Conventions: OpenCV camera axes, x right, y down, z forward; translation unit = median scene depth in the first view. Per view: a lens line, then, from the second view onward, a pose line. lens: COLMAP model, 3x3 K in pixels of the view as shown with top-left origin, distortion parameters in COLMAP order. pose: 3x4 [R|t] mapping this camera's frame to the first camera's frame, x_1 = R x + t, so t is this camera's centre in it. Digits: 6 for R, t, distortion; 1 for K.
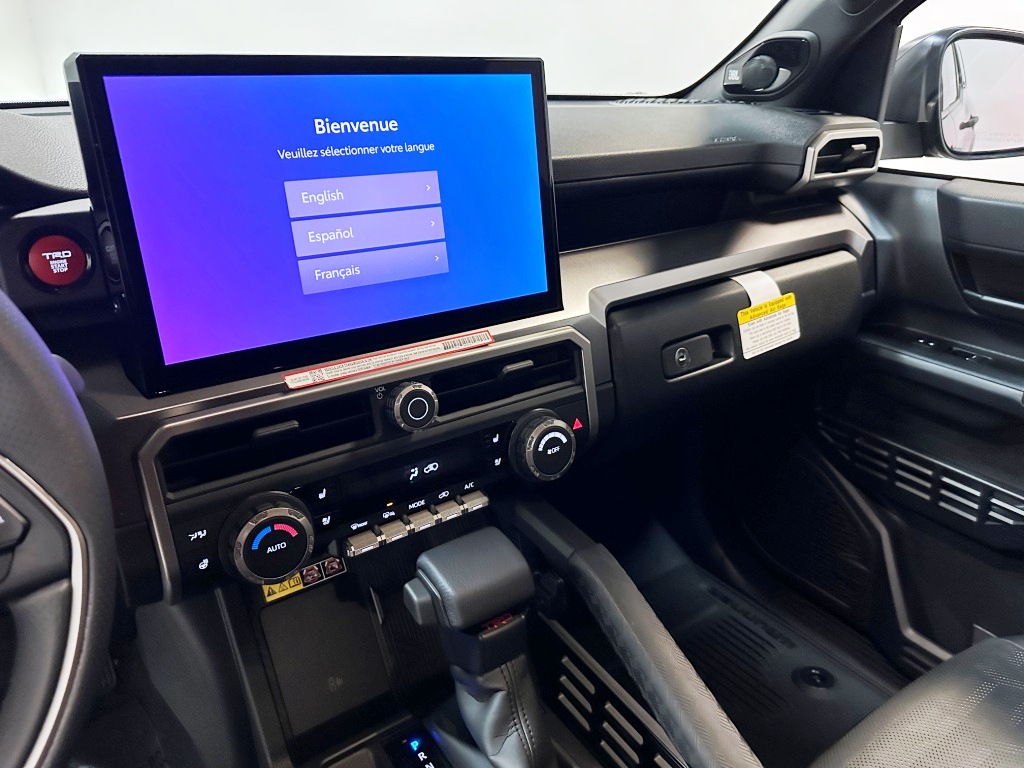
lens RADIAL K [[724.4, 0, 507.5], [0, 724.4, 380.0], [0, 0, 1]] dist [0.053275, -0.070231]
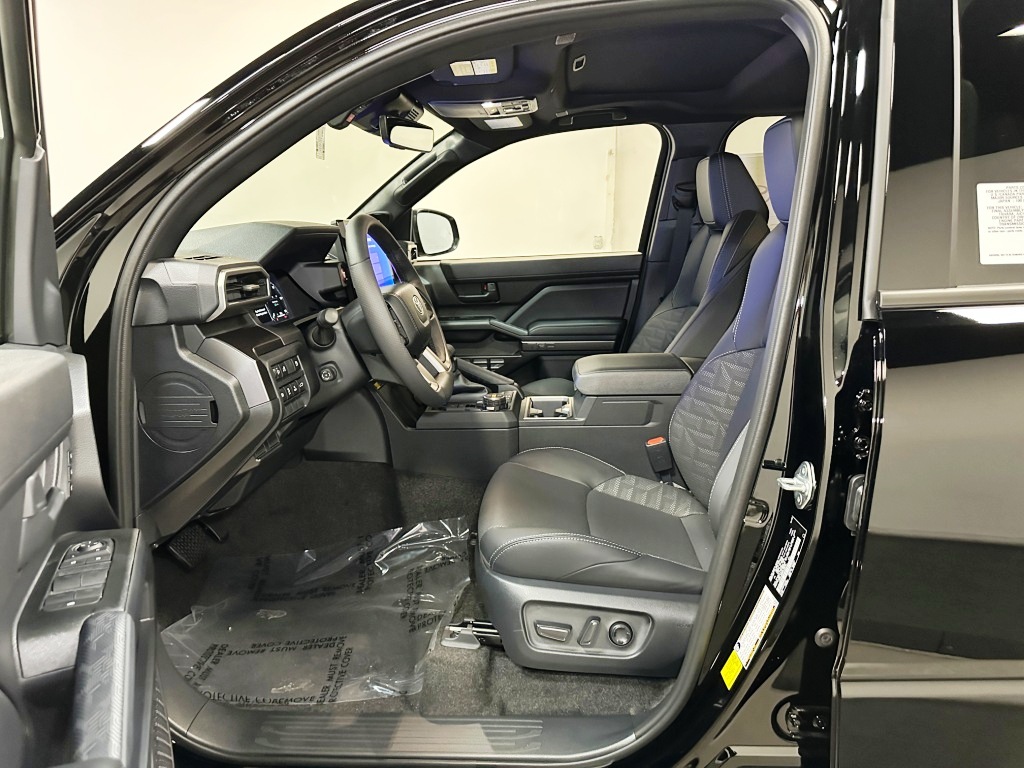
lens RADIAL K [[724.4, 0, 515.0], [0, 724.4, 388.6], [0, 0, 1]] dist [0.053275, -0.070231]
pose [[0.608398, -0.199454, 0.768160, -1.949072], [0.349497, 0.936331, -0.033689, 0.512130], [-0.712533, 0.288966, 0.639371, -1.129745]]
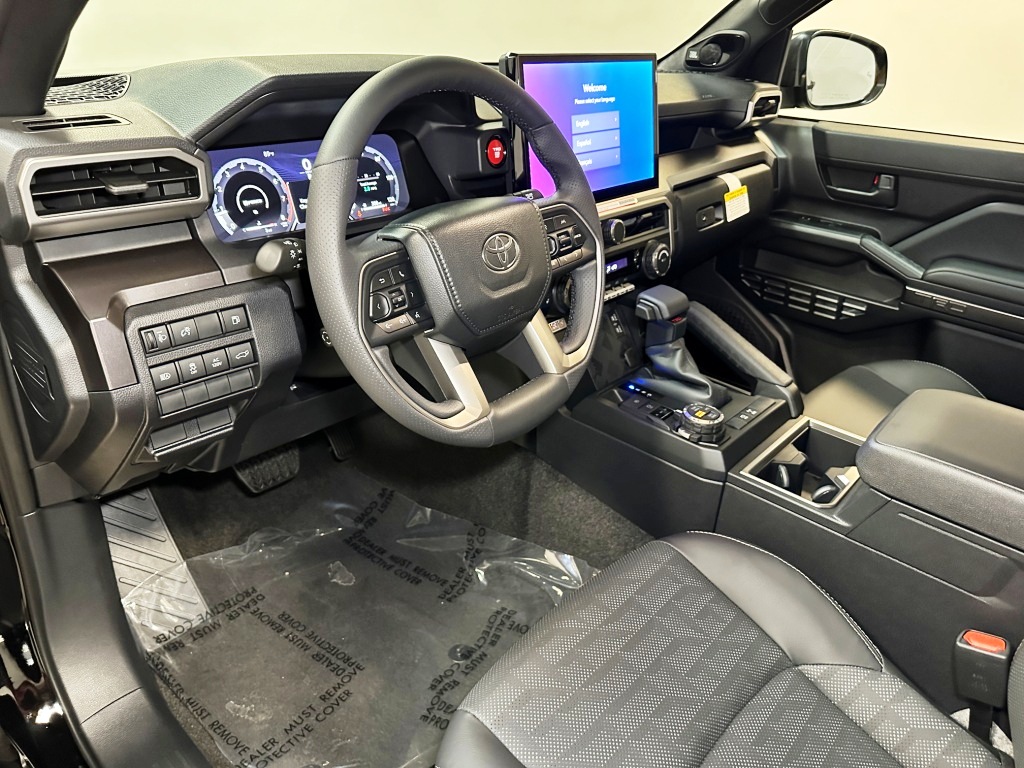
lens RADIAL K [[724.4, 0, 501.9], [0, 724.4, 385.0], [0, 0, 1]] dist [0.053275, -0.070231]
pose [[0.972820, -0.072827, 0.219814, -0.737884], [0.058510, 0.995761, 0.070963, 0.244154], [-0.224051, -0.056172, 0.972957, -0.746220]]
